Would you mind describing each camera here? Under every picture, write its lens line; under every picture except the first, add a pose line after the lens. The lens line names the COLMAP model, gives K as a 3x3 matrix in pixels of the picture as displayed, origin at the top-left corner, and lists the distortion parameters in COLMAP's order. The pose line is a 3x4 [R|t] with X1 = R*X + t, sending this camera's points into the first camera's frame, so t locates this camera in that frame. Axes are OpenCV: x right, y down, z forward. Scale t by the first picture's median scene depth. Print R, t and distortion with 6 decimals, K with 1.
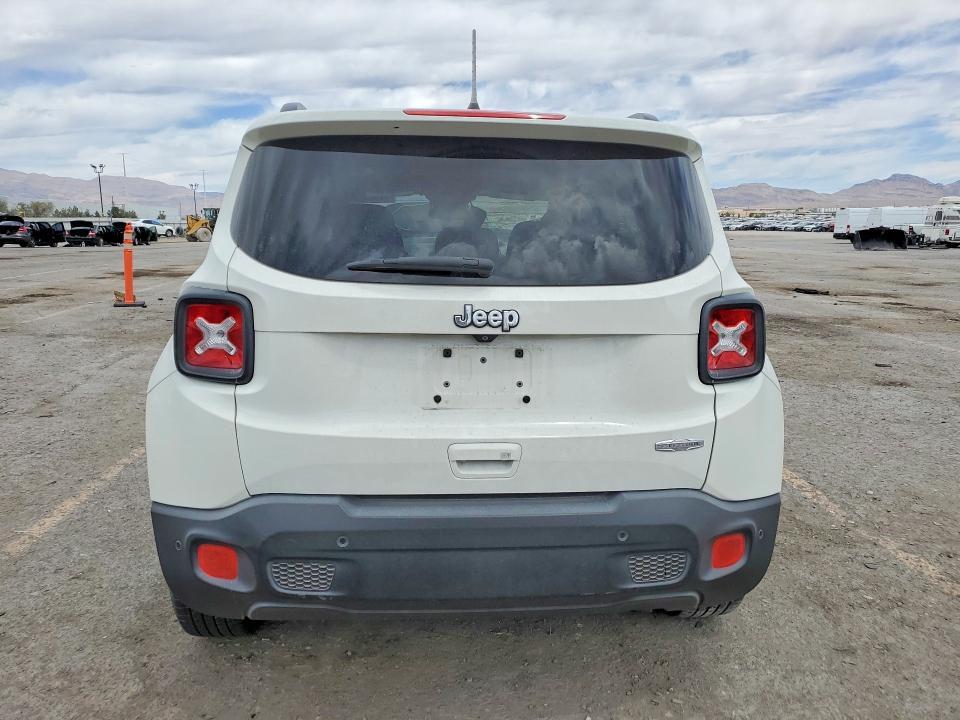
lens RADIAL K [[777.9, 0, 480.0], [0, 777.9, 360.0], [0, 0, 1]] dist [-0.015510, 0.050038]
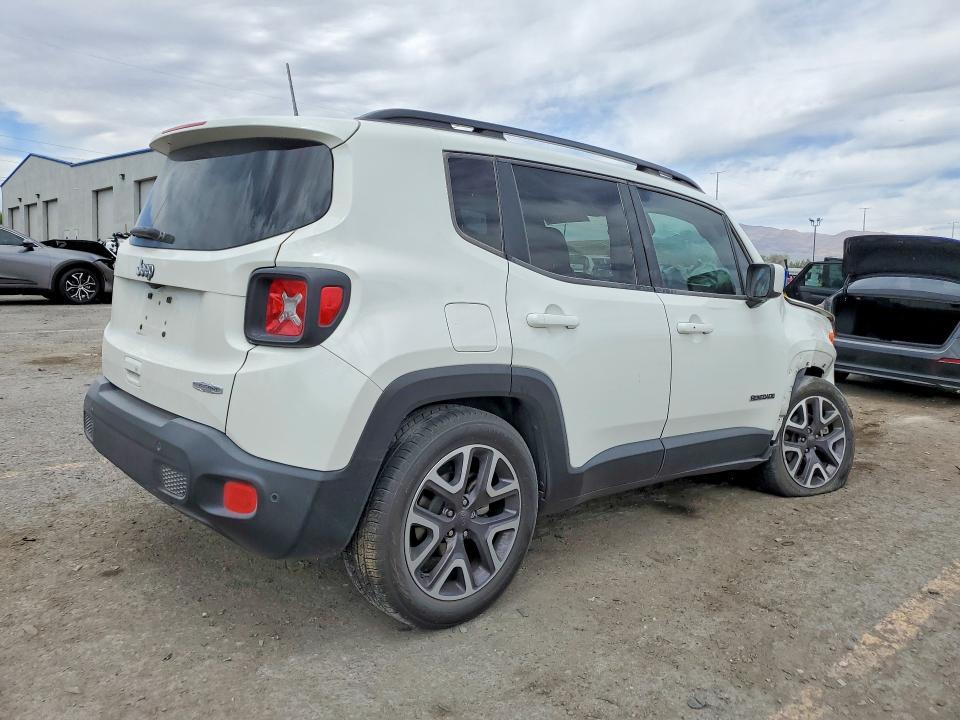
lens RADIAL K [[777.9, 0, 480.0], [0, 777.9, 360.0], [0, 0, 1]] dist [-0.015510, 0.050038]
pose [[0.590402, 0.119360, -0.798235, 0.348707], [-0.176911, 0.984092, 0.016301, -0.005657], [0.787482, 0.131592, 0.602126, 0.149383]]
